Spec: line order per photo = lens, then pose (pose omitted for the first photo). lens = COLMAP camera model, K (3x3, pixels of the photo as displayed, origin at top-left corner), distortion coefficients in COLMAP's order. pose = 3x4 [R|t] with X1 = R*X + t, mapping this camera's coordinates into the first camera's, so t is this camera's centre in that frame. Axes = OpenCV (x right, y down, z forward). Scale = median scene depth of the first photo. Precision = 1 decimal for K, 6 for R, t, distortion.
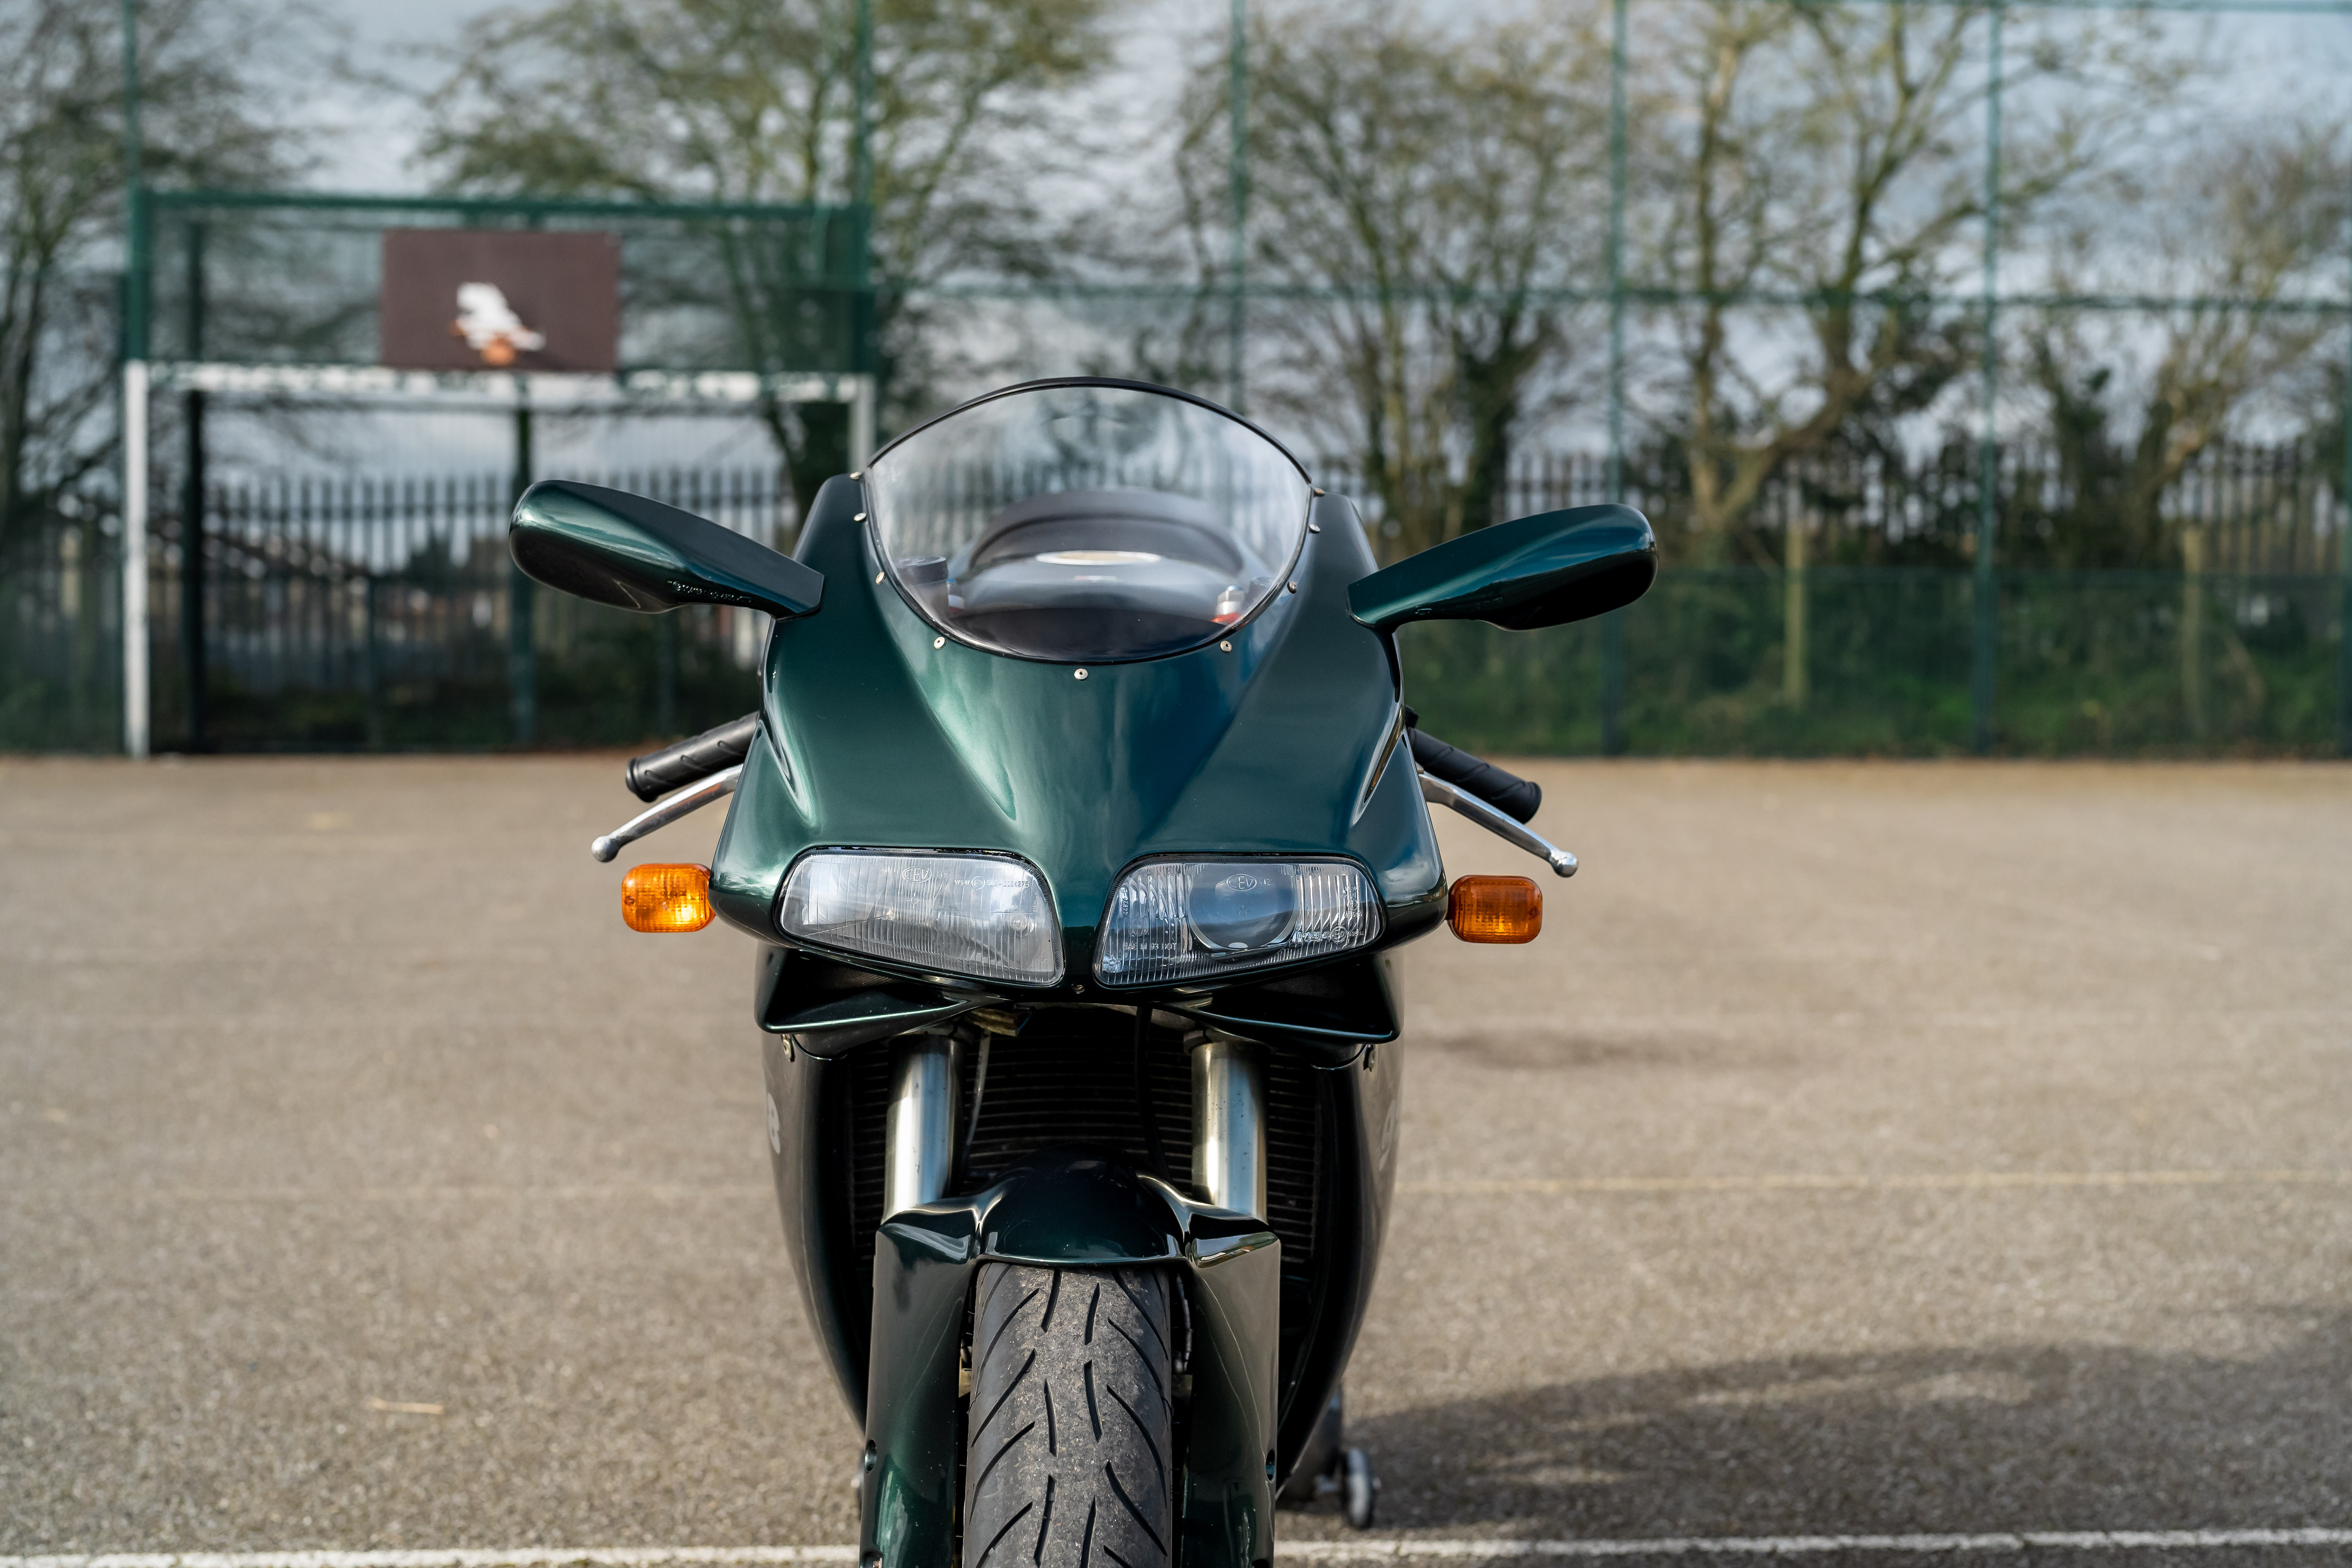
lens RADIAL K [[3850.9, 0, 1347.7], [0, 3850.9, 785.6], [0, 0, 1]] dist [-0.002061, -0.006361]
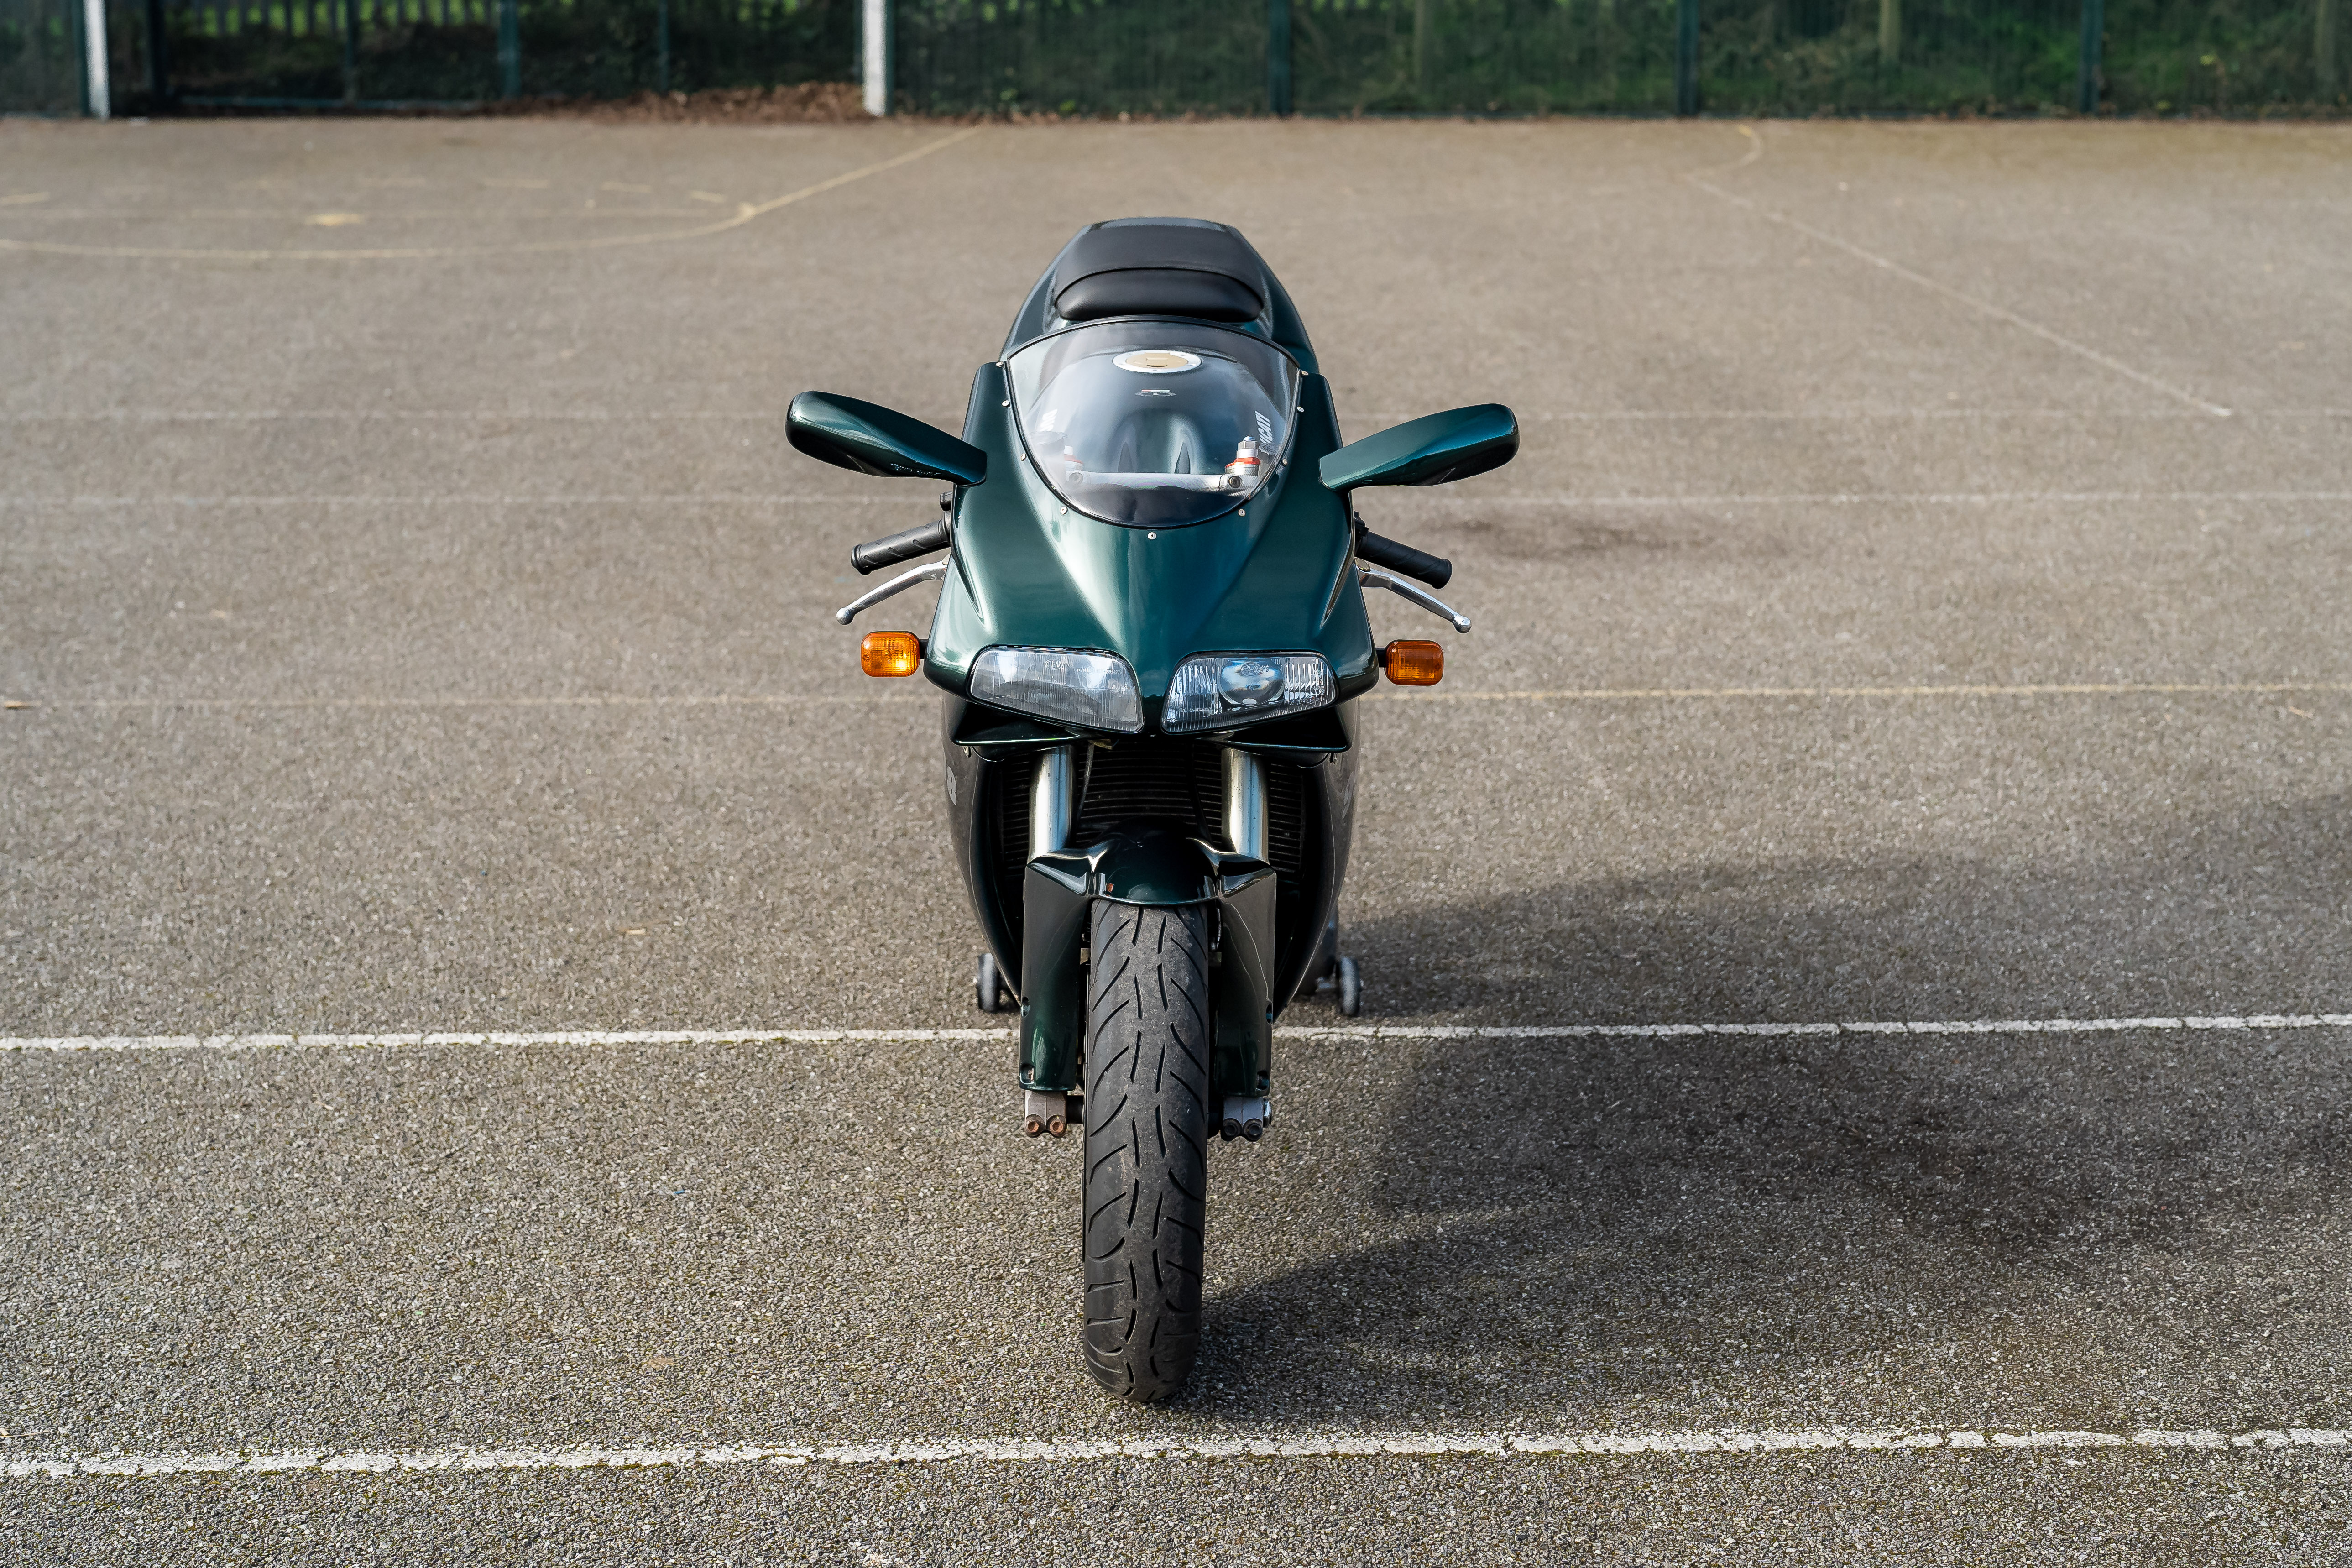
lens RADIAL K [[3850.9, 0, 1347.7], [0, 3850.9, 785.6], [0, 0, 1]] dist [-0.002061, -0.006361]
pose [[0.999941, 0.005085, -0.009629, 0.013799], [-0.003614, 0.989113, 0.147114, -0.077380], [0.010272, -0.147071, 0.989073, -0.291546]]
